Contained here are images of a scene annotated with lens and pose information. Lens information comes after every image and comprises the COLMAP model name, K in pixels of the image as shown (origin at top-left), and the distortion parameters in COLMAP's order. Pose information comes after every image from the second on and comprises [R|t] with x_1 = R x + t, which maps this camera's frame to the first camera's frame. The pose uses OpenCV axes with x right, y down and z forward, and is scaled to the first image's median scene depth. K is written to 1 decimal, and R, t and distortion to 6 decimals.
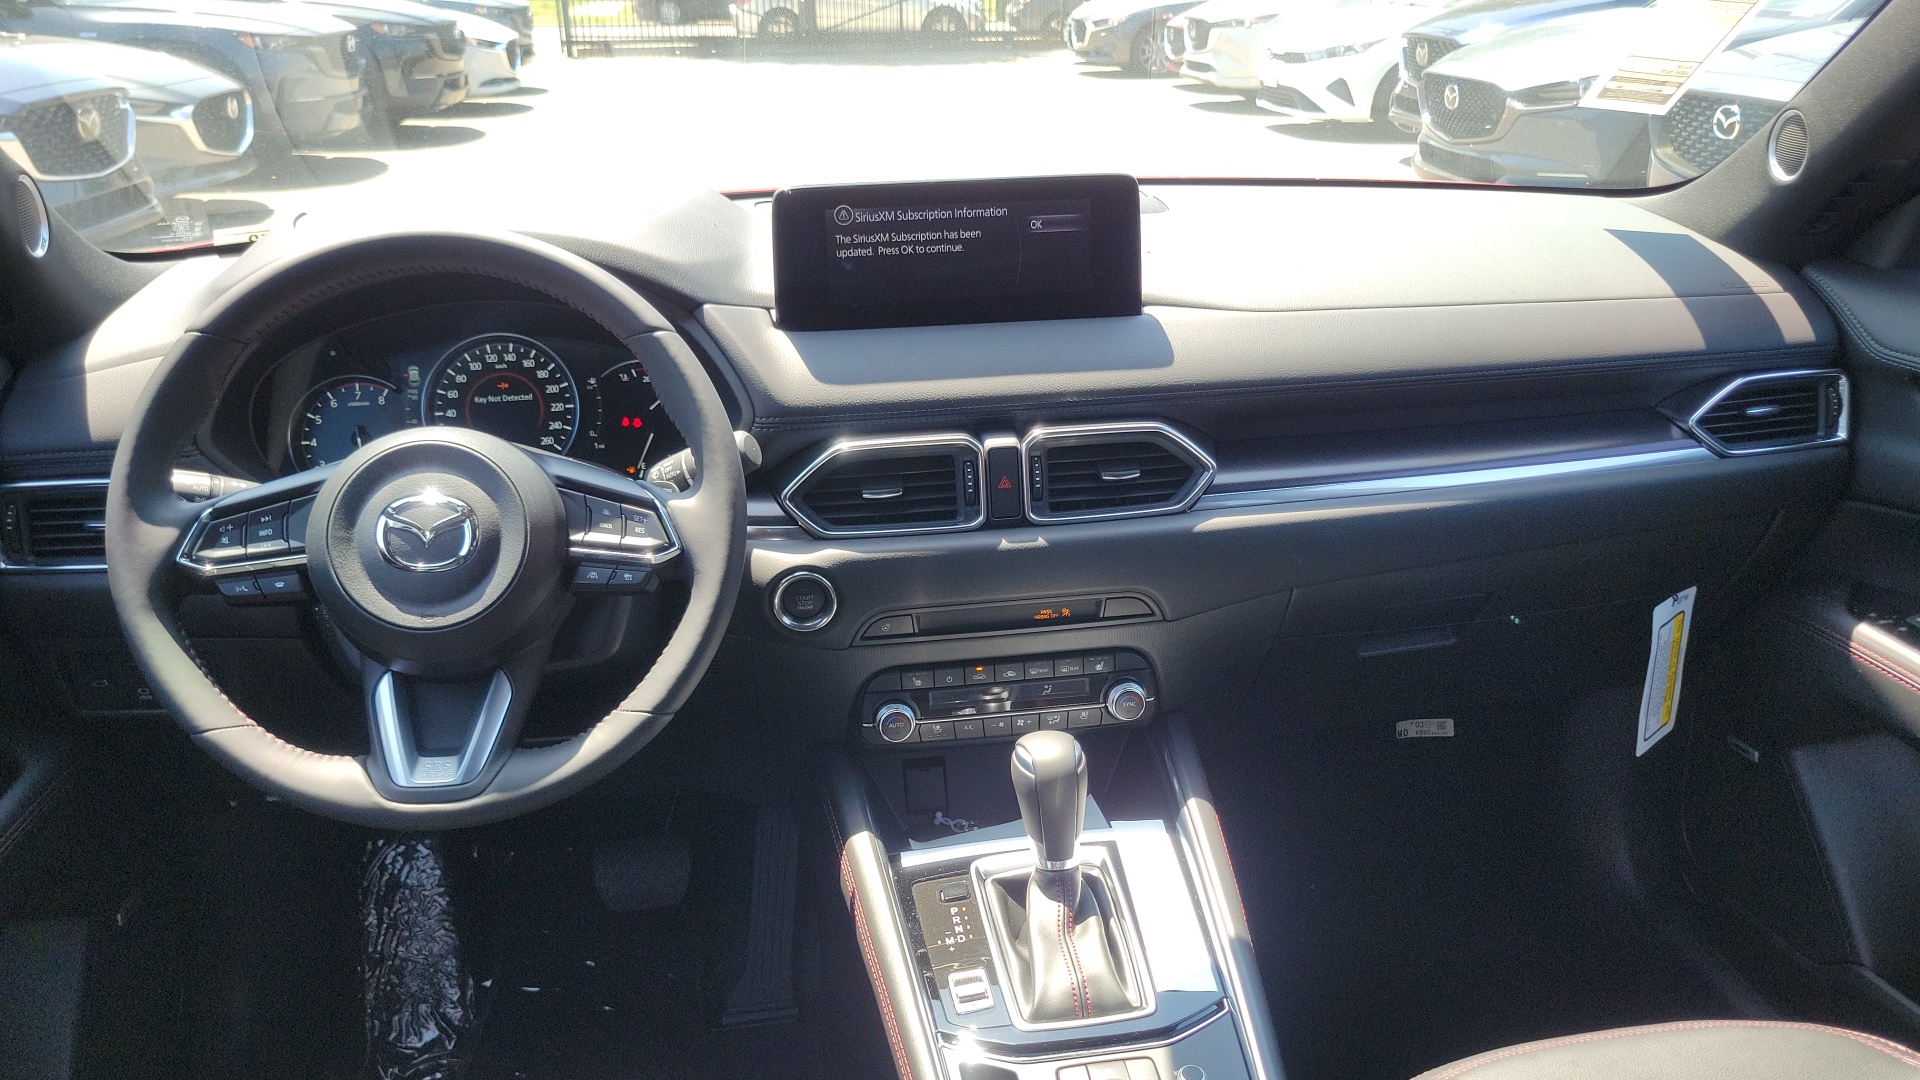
lens RADIAL K [[1501.2, 0, 987.5], [0, 1501.2, 541.4], [0, 0, 1]] dist [0.025473, -0.018870]
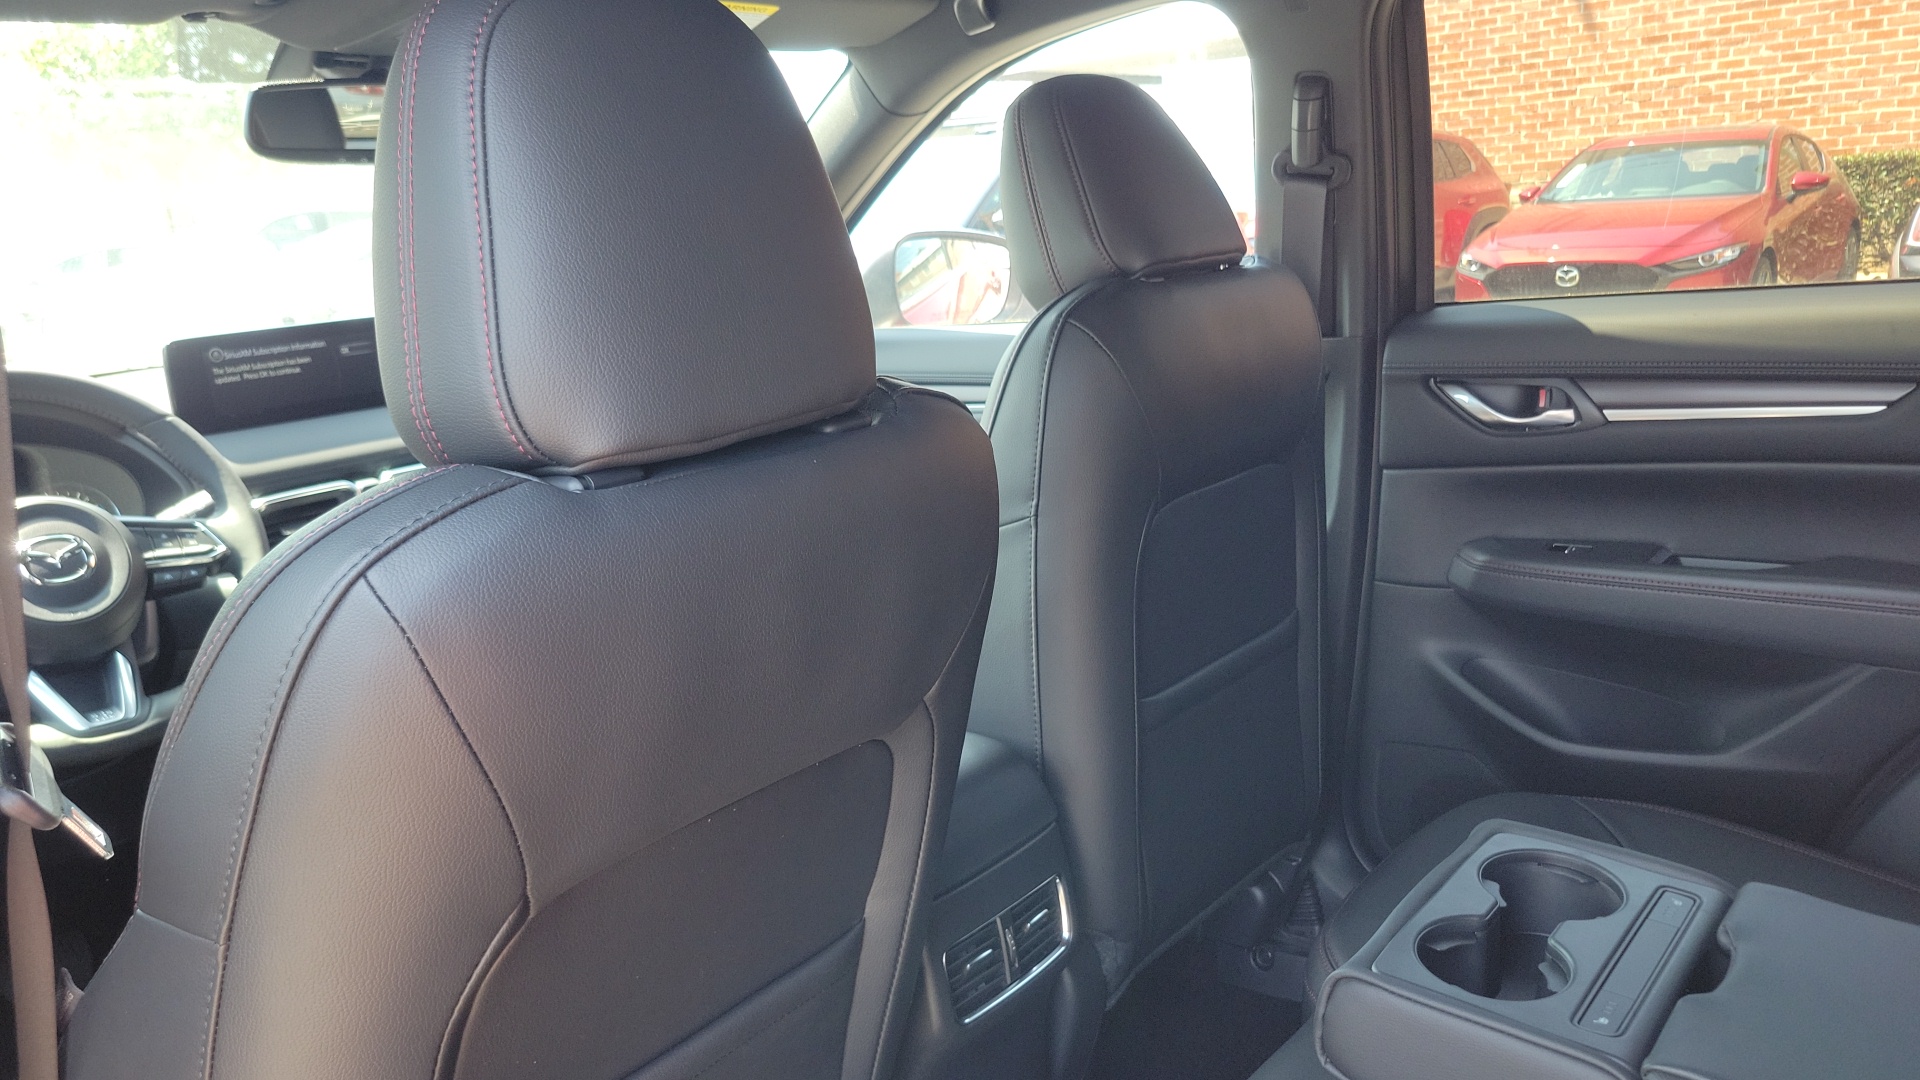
lens RADIAL K [[1501.2, 0, 996.3], [0, 1501.2, 542.4], [0, 0, 1]] dist [0.025473, -0.018870]
pose [[0.737825, -0.189084, 0.647967, -0.519430], [0.296643, 0.953124, -0.059649, 0.270991], [-0.606314, 0.236225, 0.759329, -0.542085]]
